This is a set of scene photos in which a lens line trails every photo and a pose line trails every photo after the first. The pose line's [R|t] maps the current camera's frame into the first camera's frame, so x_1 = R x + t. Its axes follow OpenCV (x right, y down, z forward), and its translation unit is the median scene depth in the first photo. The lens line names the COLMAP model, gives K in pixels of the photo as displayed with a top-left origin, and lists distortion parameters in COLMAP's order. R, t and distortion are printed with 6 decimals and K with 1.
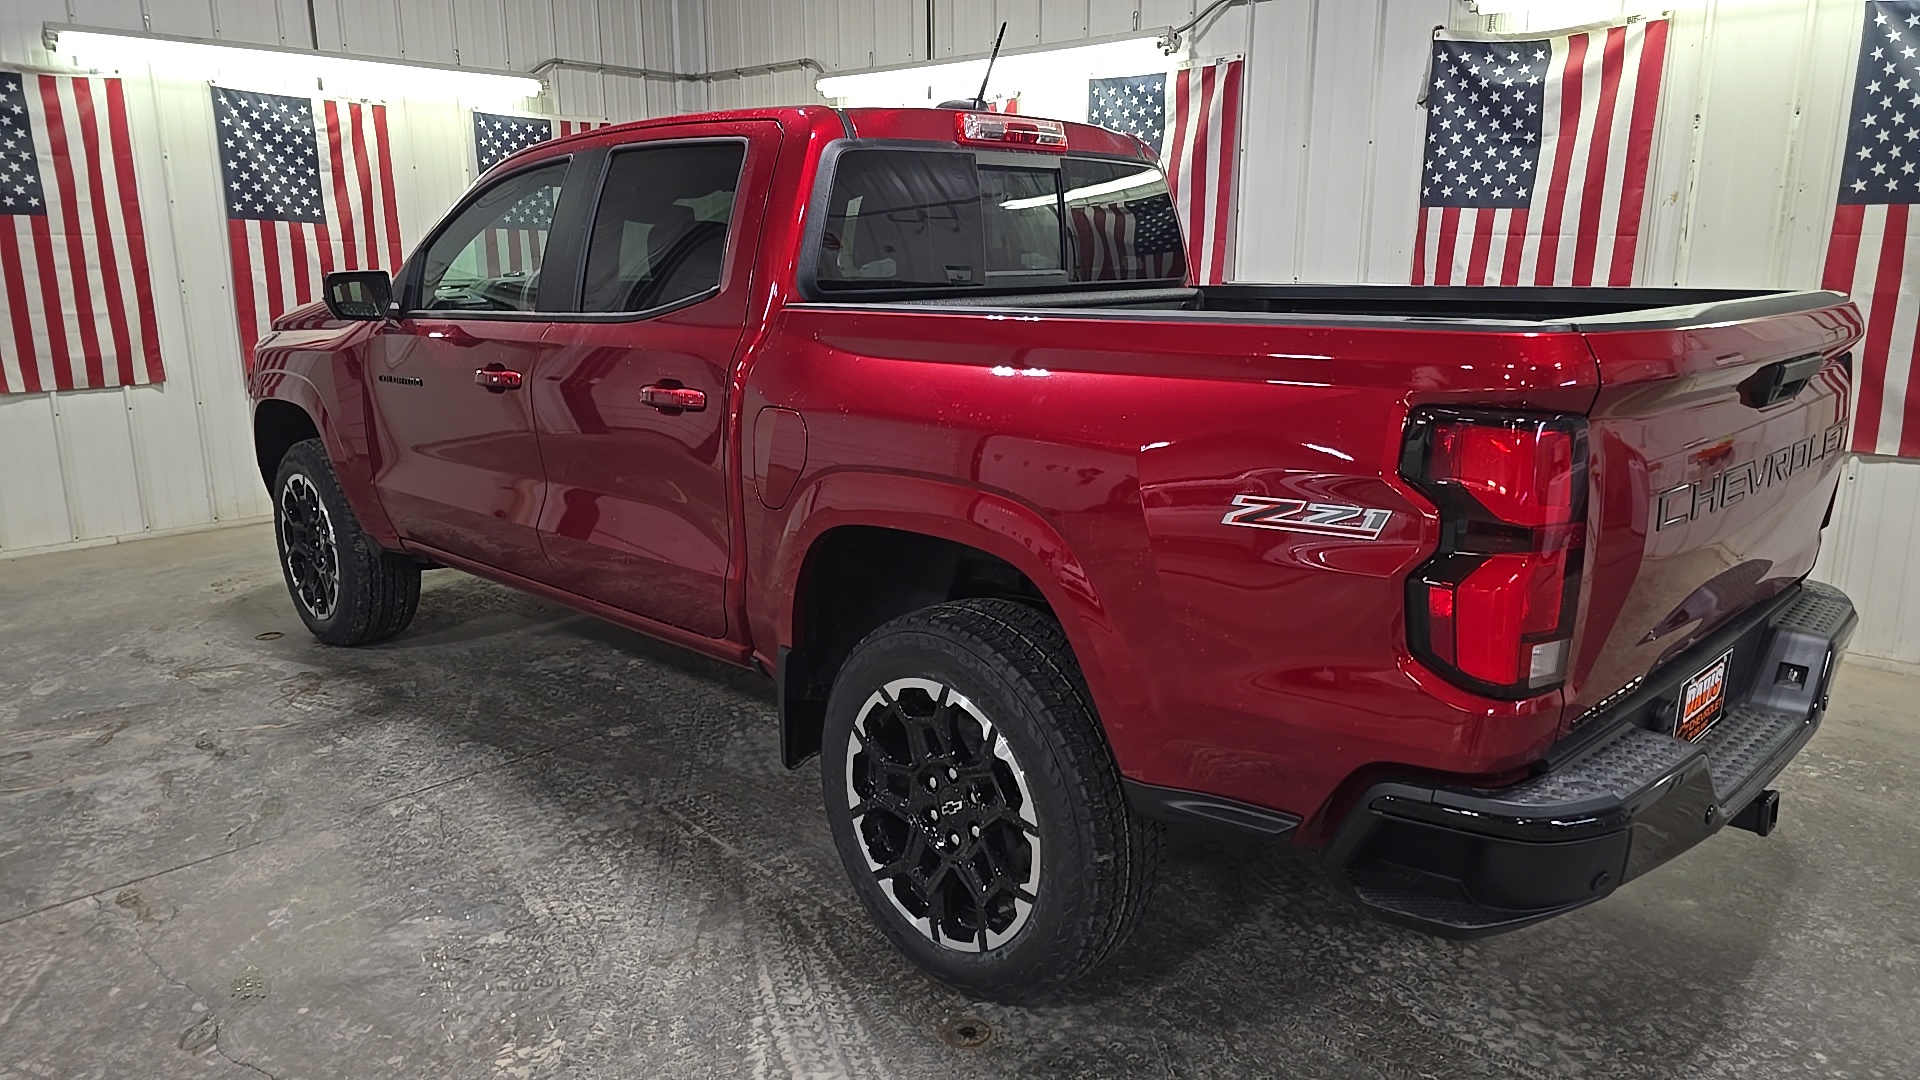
lens RADIAL K [[1271.5, 0, 968.1], [0, 1271.5, 547.3], [0, 0, 1]] dist [0.062832, -0.053664]
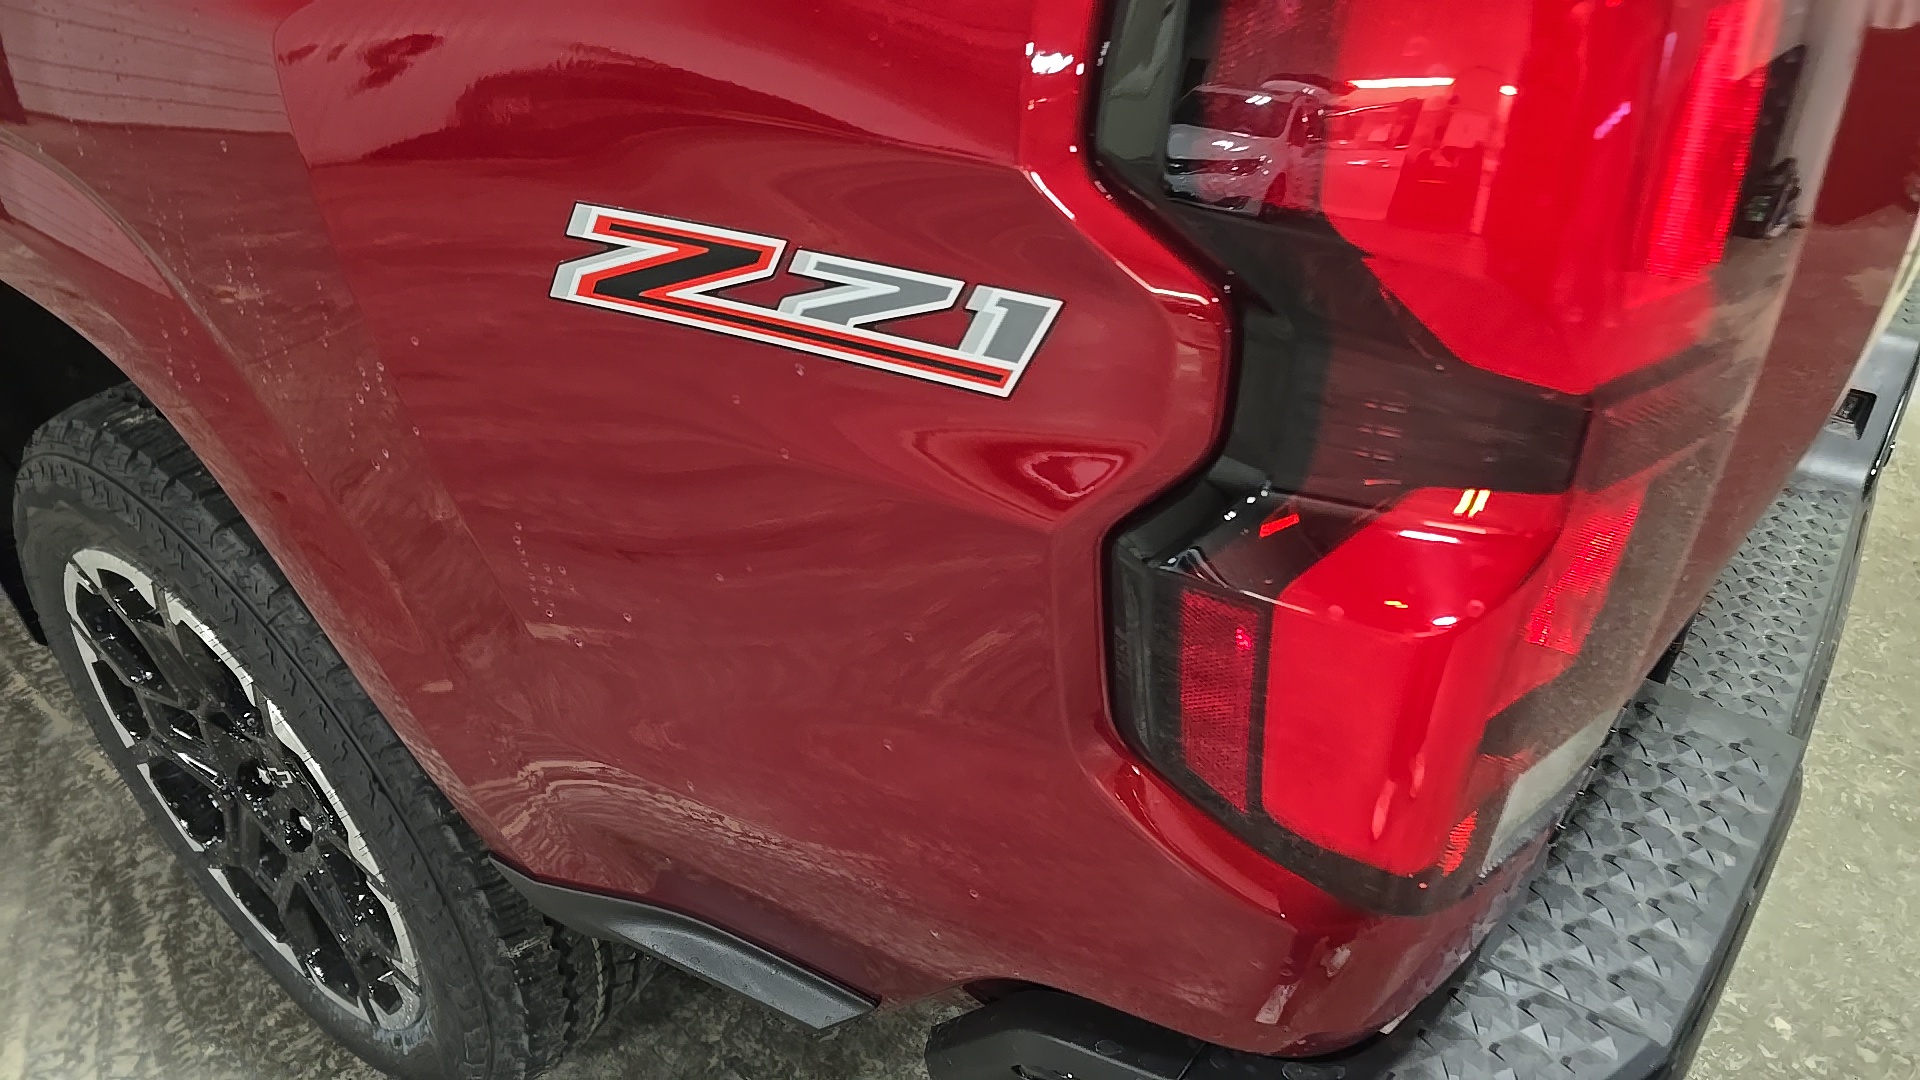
lens RADIAL K [[1291.9, 0, 960.0], [0, 1291.9, 540.0], [0, 0, 1]] dist [0.044584, -0.035998]
pose [[0.989142, -0.075616, 0.126017, 0.151816], [0.026642, 0.935531, 0.352239, -0.043042], [-0.144528, -0.345057, 0.927387, 0.409515]]
